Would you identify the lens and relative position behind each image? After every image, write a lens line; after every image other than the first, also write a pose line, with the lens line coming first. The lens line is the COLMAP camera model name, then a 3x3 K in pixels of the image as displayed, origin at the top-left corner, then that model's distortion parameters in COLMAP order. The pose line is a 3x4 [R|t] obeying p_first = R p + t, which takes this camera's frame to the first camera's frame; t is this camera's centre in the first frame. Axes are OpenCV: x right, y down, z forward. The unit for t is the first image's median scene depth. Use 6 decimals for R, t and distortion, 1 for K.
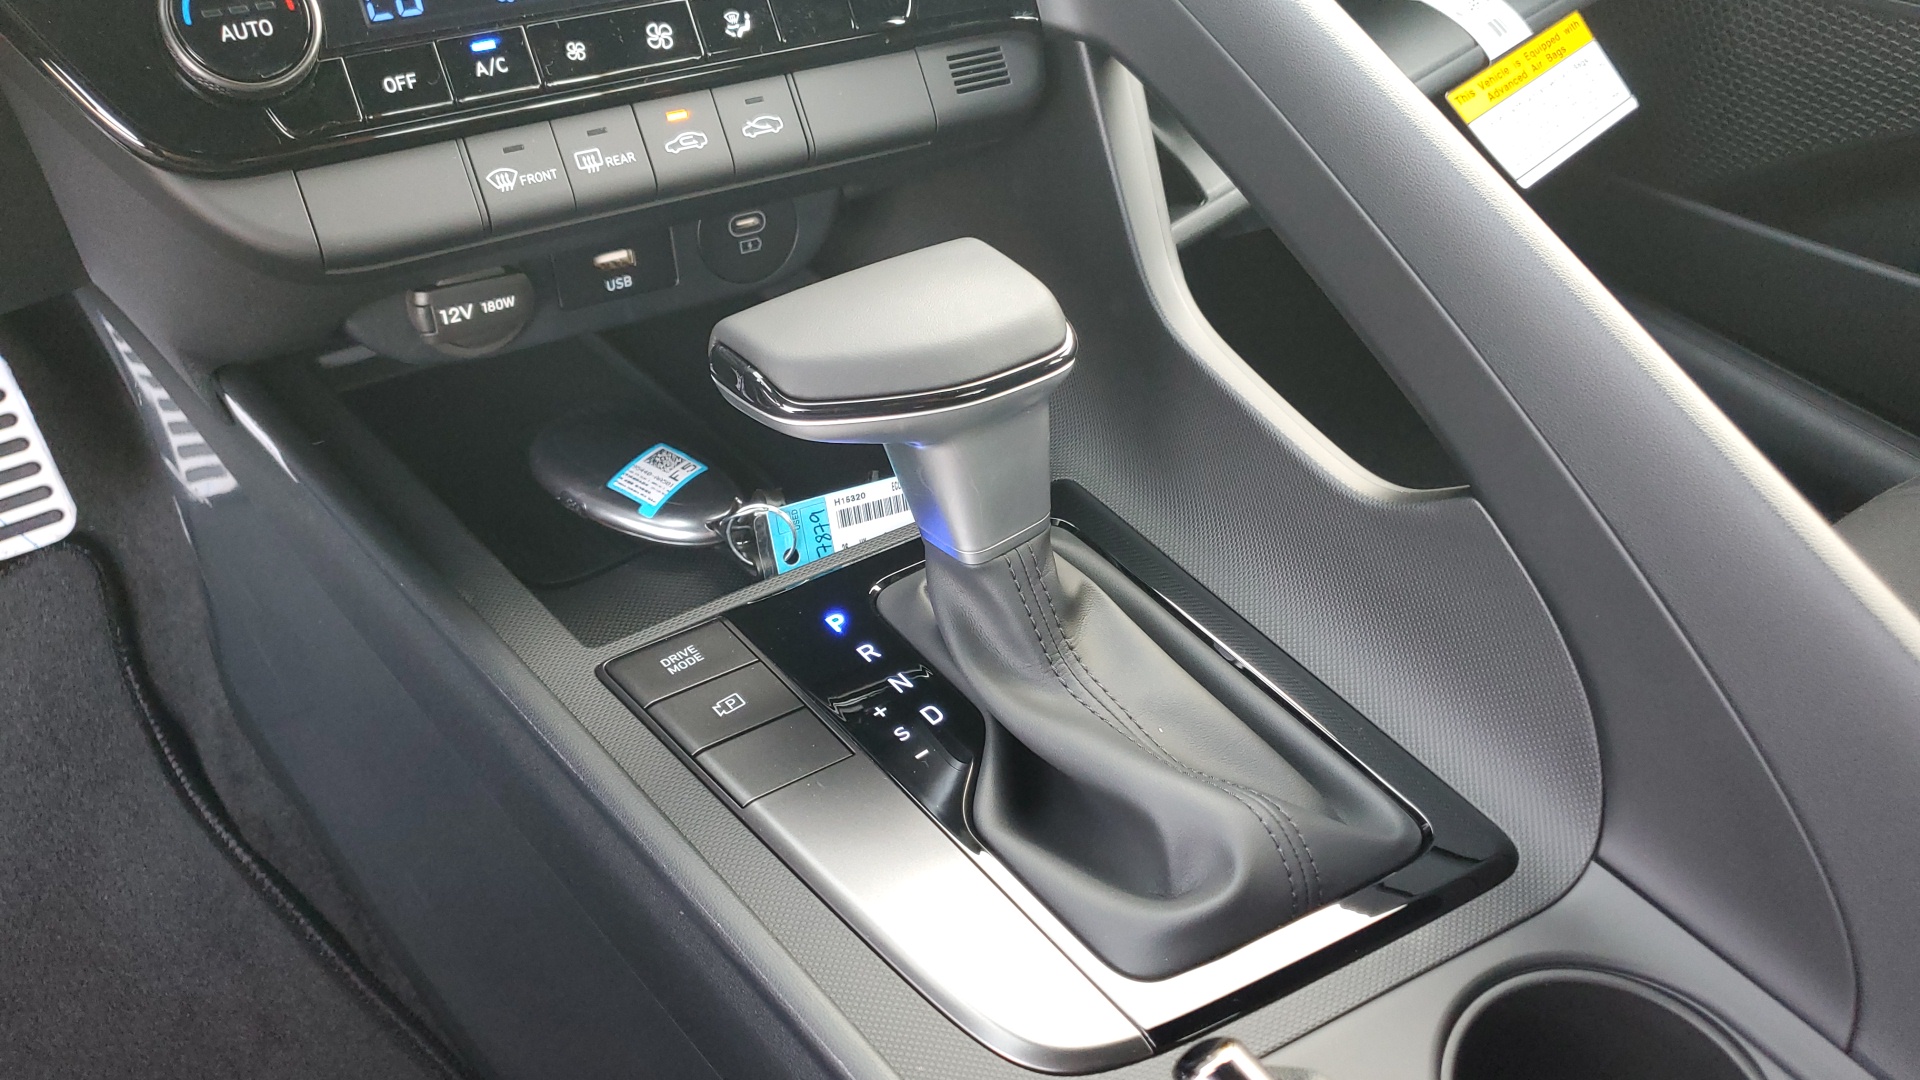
lens RADIAL K [[1516.0, 0, 972.9], [0, 1516.0, 567.7], [0, 0, 1]] dist [-0.003338, -0.003321]
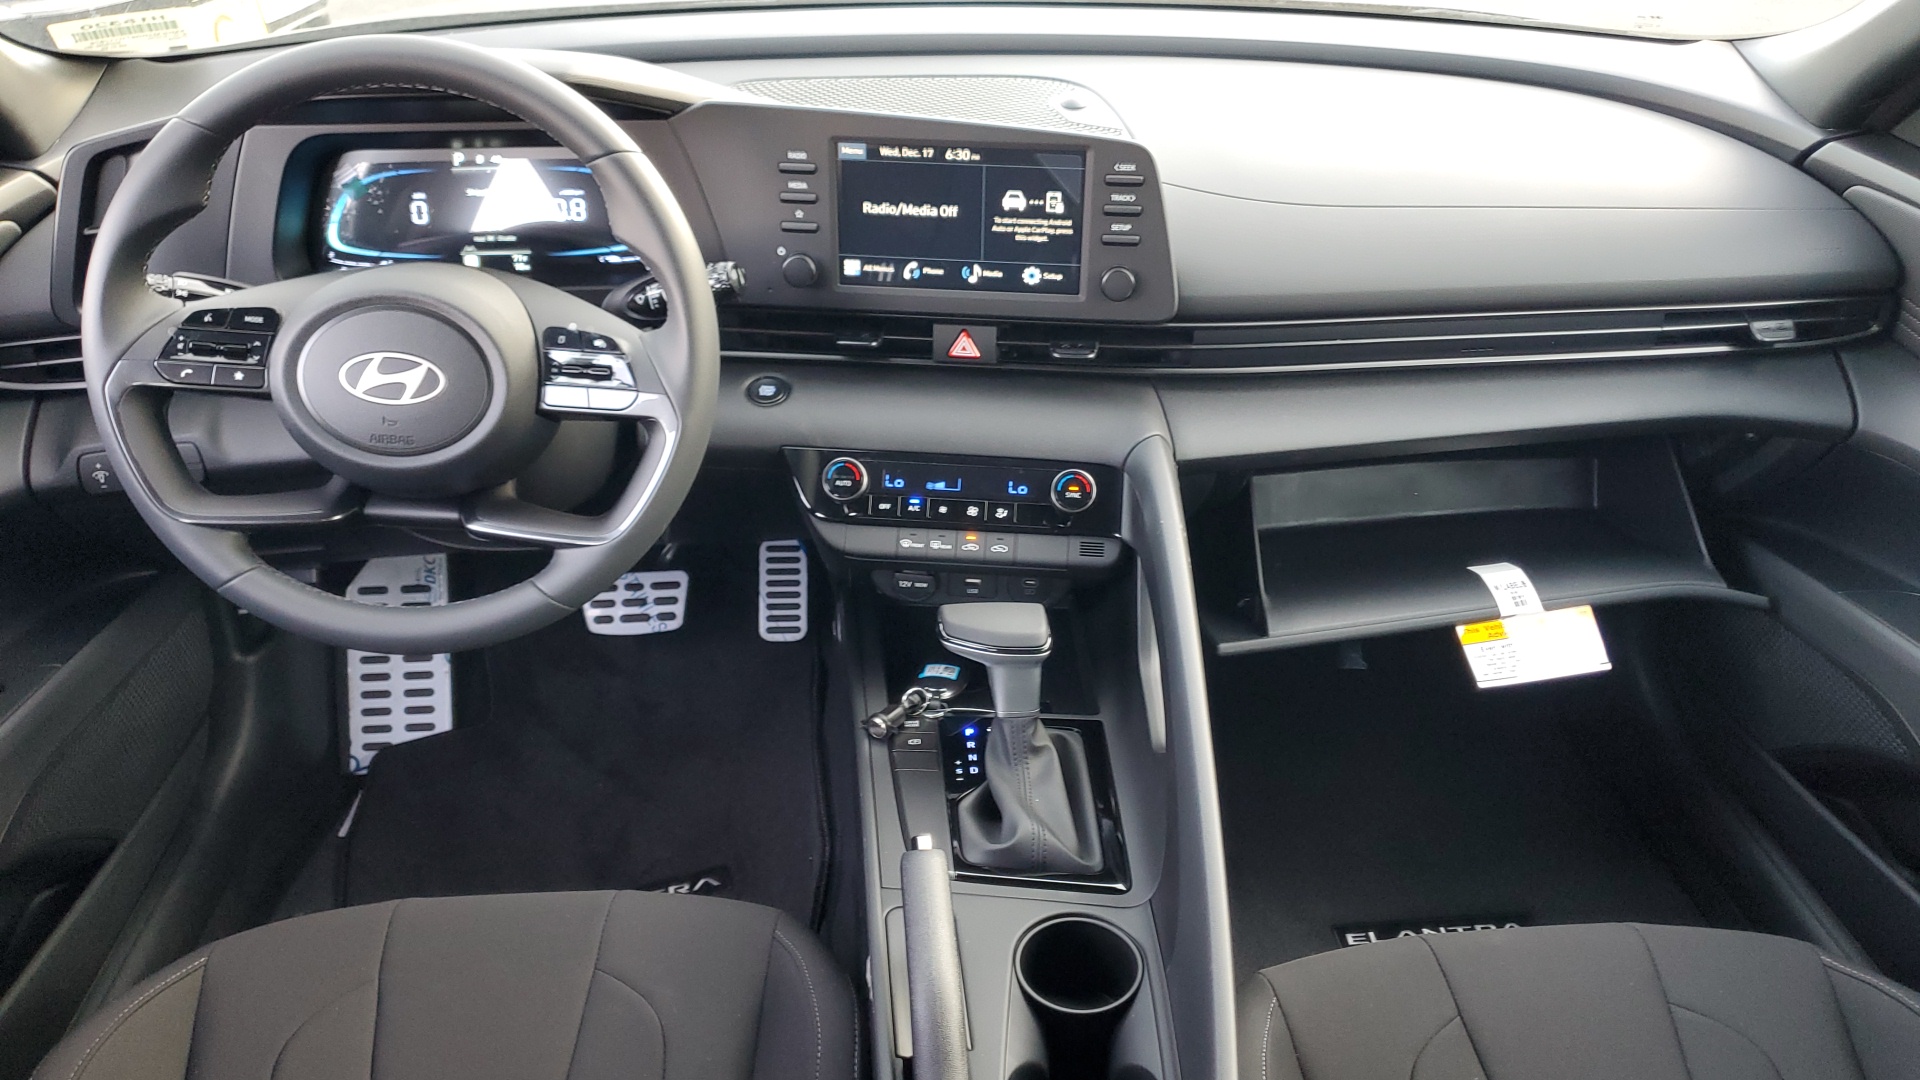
lens RADIAL K [[1500.4, 0, 961.0], [0, 1500.4, 572.0], [0, 0, 1]] dist [0.131544, -0.216480]
pose [[0.817037, 0.261487, -0.513882, 1.236064], [-0.369208, 0.921832, -0.117945, 0.099078], [0.442872, 0.286095, 0.849714, -1.365065]]
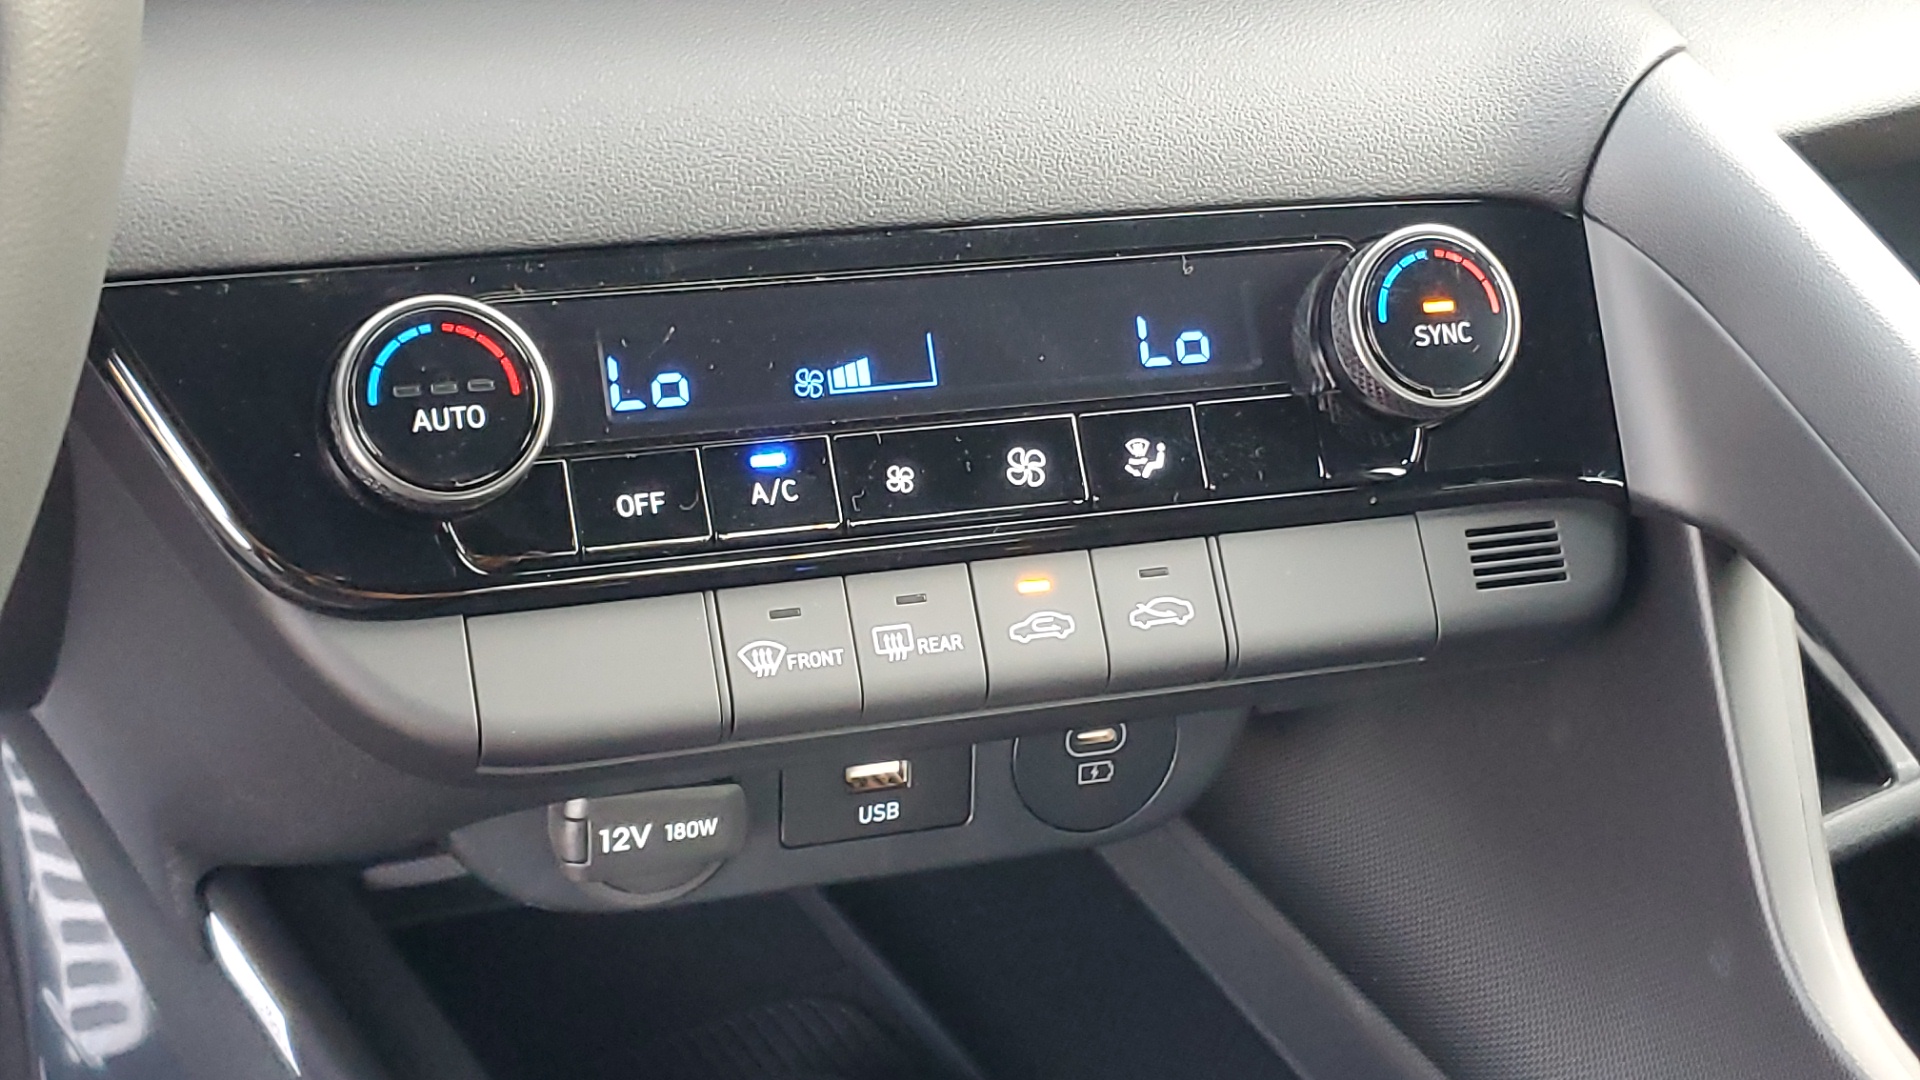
lens RADIAL K [[2954.0, 0, 960.0], [0, 2954.0, 540.0], [0, 0, 1]] dist [0.419323, -2.925267]
pose [[0.982412, 0.107771, -0.152487, -0.036384], [-0.143246, 0.958826, -0.245221, -0.005277], [0.119781, 0.262751, 0.957400, -0.203246]]
